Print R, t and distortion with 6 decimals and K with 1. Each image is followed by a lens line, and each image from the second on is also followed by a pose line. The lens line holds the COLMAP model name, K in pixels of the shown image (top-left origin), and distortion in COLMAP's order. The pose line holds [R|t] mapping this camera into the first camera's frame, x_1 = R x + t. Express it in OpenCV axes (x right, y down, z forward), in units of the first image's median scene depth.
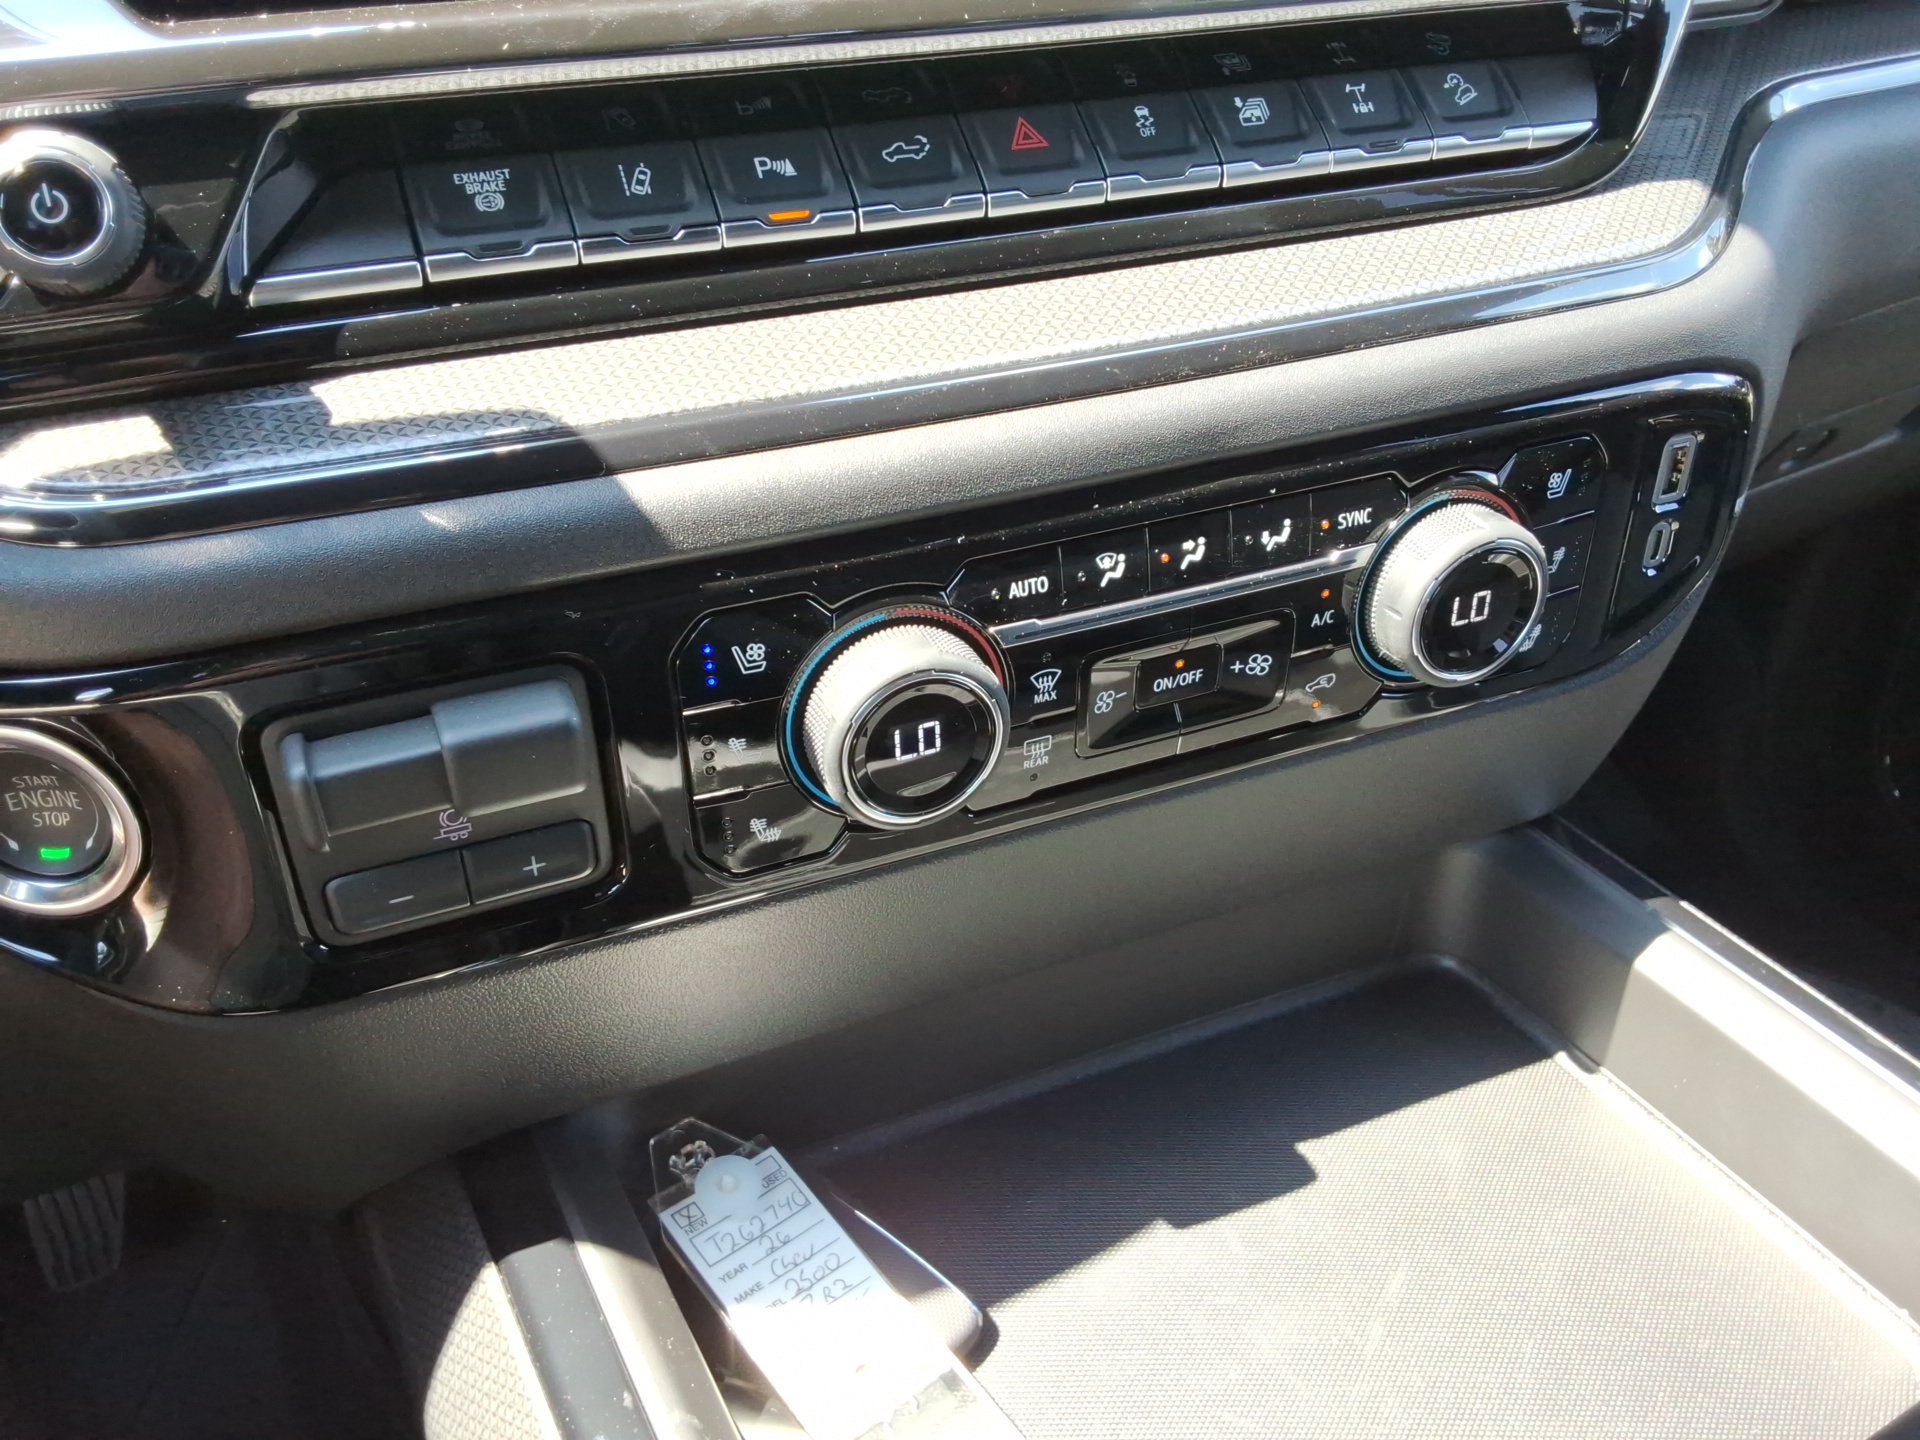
lens RADIAL K [[1572.3, 0, 979.4], [0, 1572.3, 710.1], [0, 0, 1]] dist [0.118105, -0.202055]
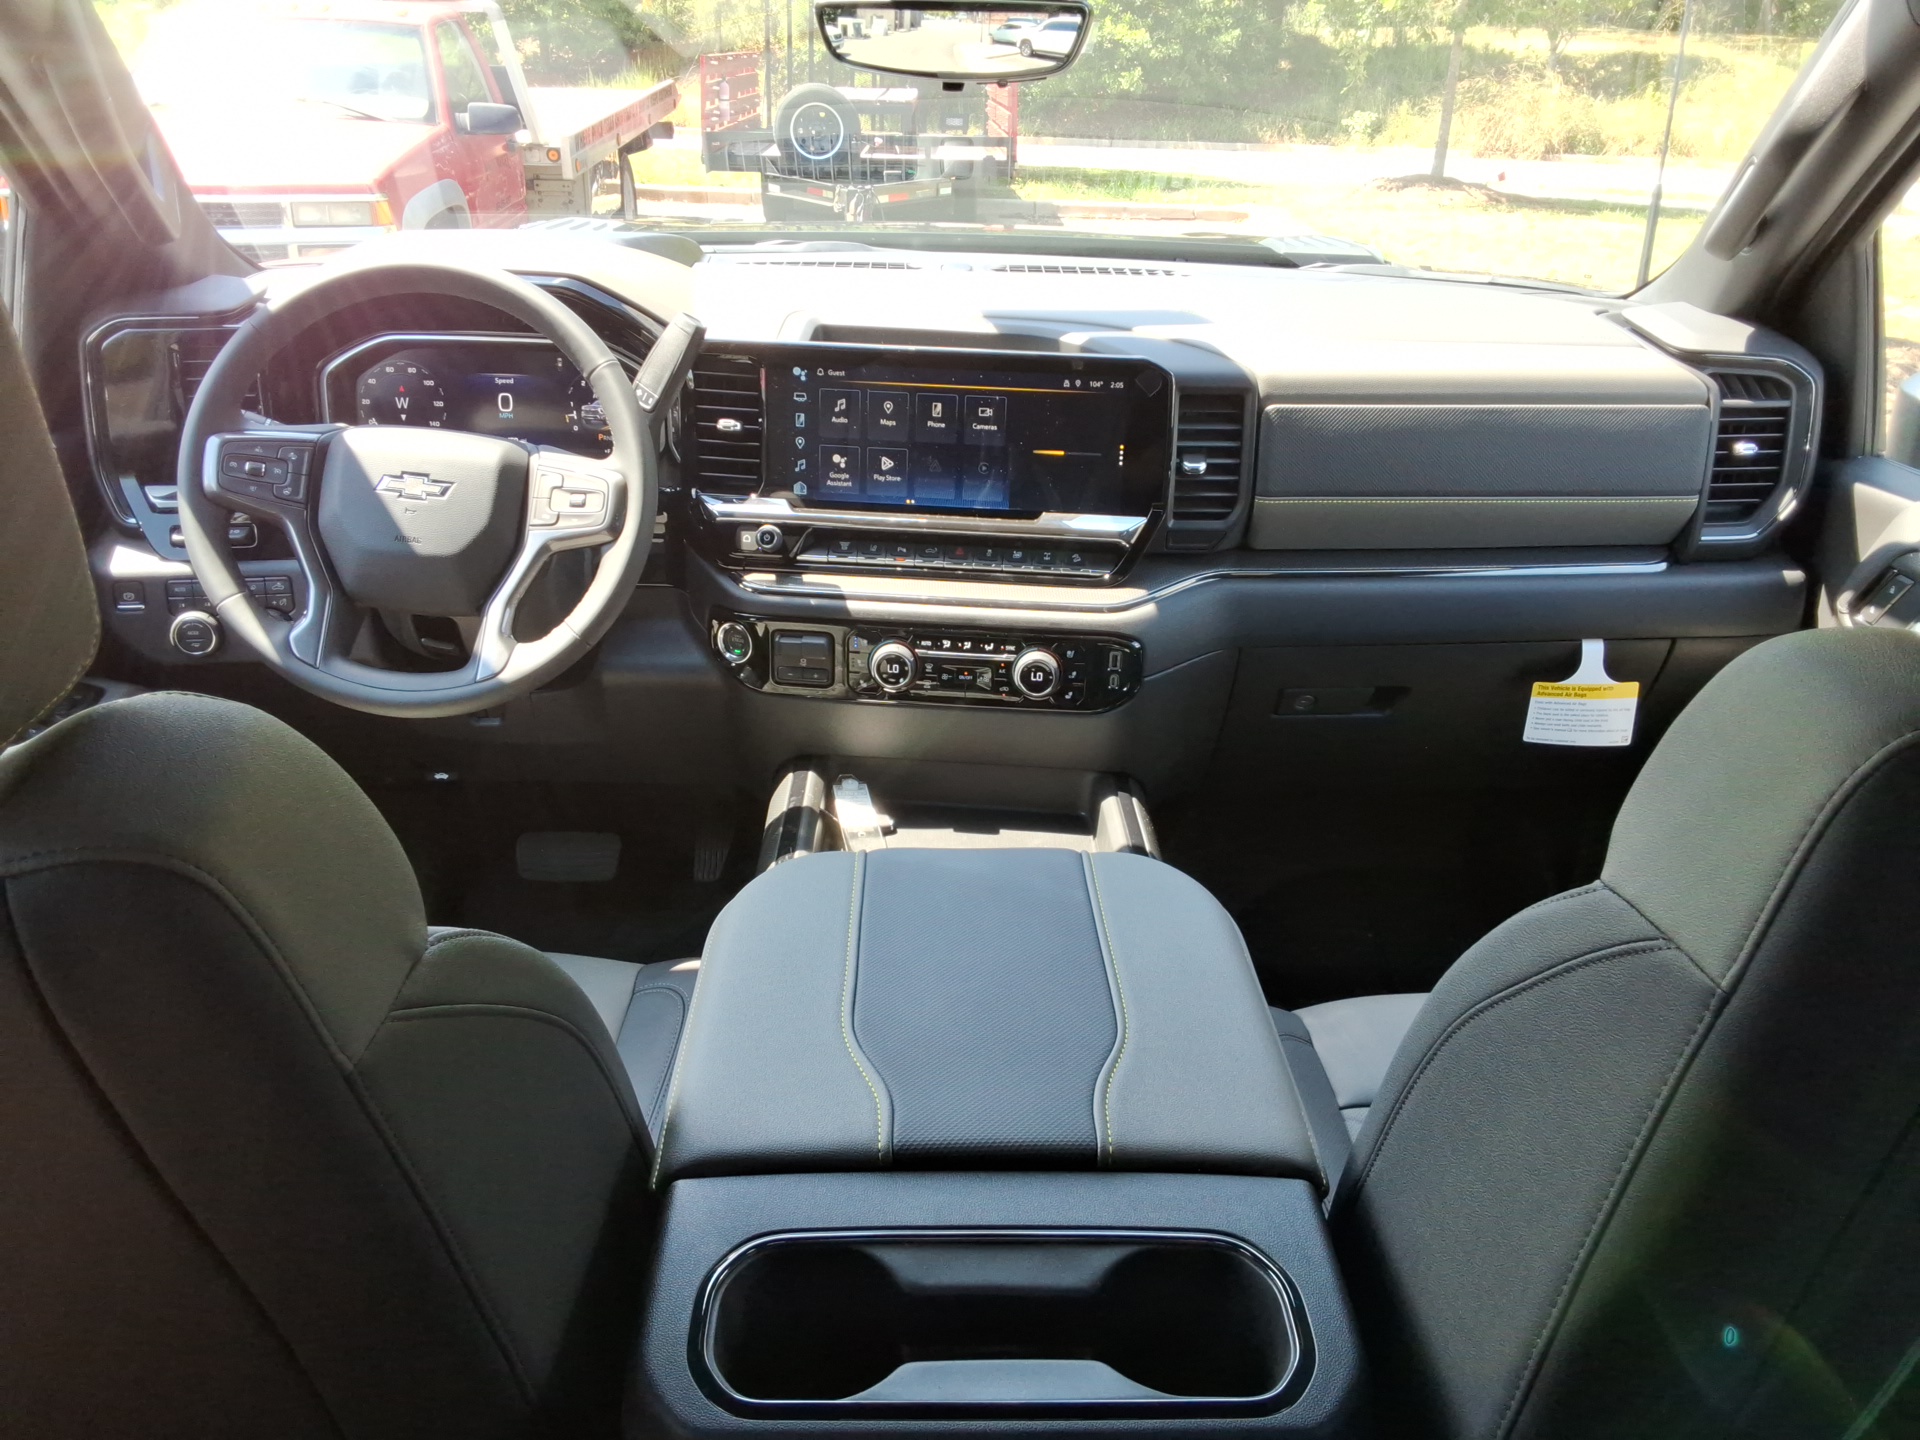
lens RADIAL K [[1572.3, 0, 979.4], [0, 1572.3, 710.1], [0, 0, 1]] dist [0.118105, -0.202055]
pose [[0.864792, 0.200184, -0.460501, 2.424597], [-0.286771, 0.949718, -0.125687, 0.667940], [0.412186, 0.240751, 0.878716, -3.046153]]
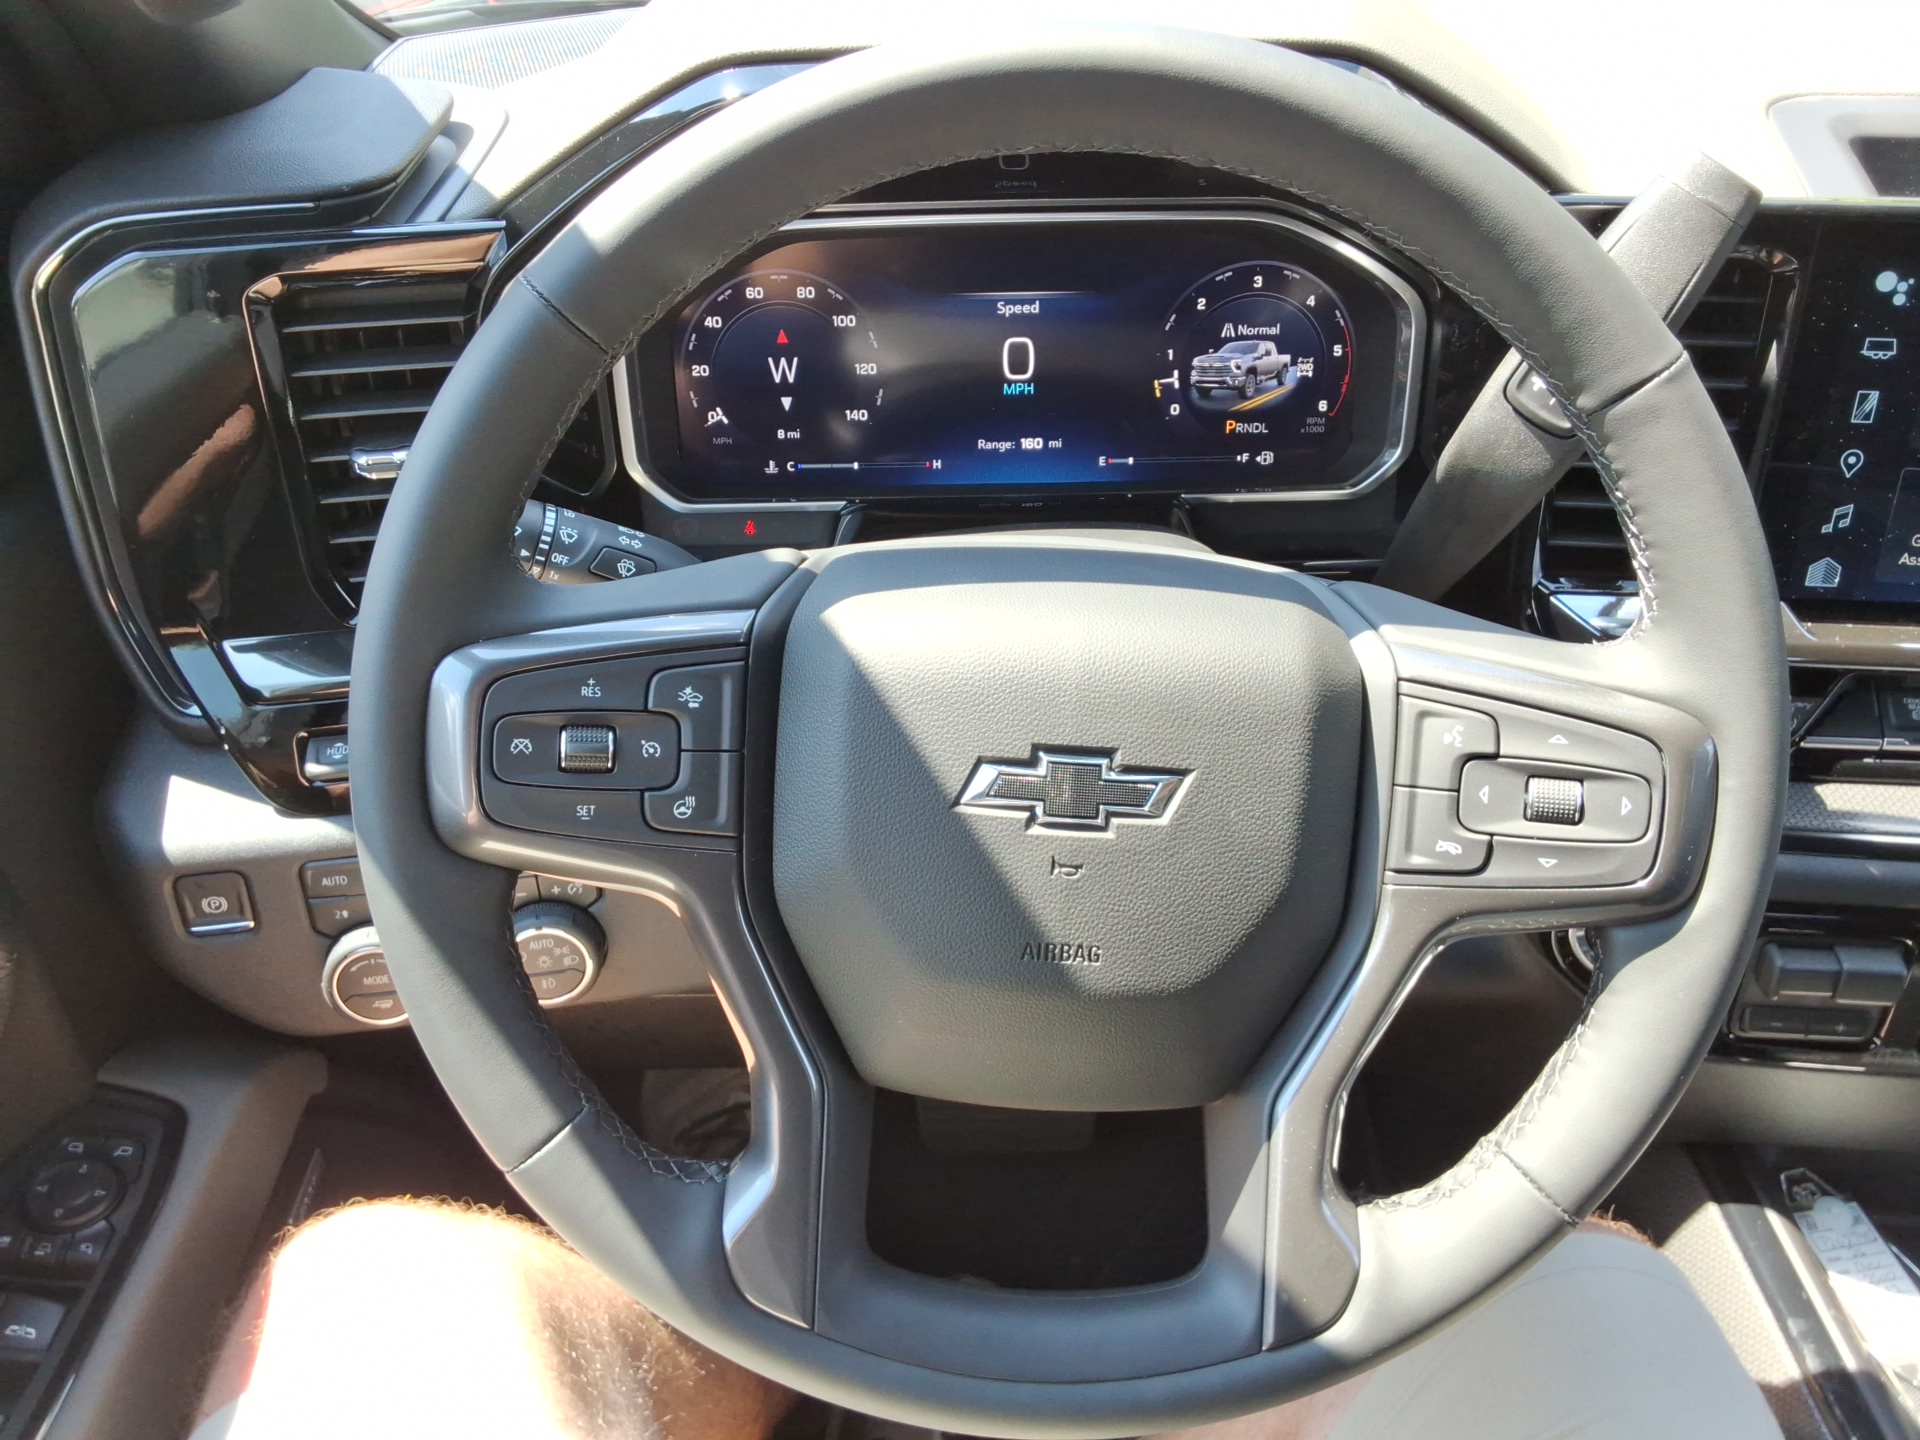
lens RADIAL K [[1538.8, 0, 968.3], [0, 1538.8, 705.1], [0, 0, 1]] dist [0.144708, -0.231577]
pose [[0.859895, 0.254402, -0.442562, -0.455328], [-0.258650, 0.964575, 0.051920, -0.114121], [0.440092, 0.069823, 0.895234, -1.318562]]
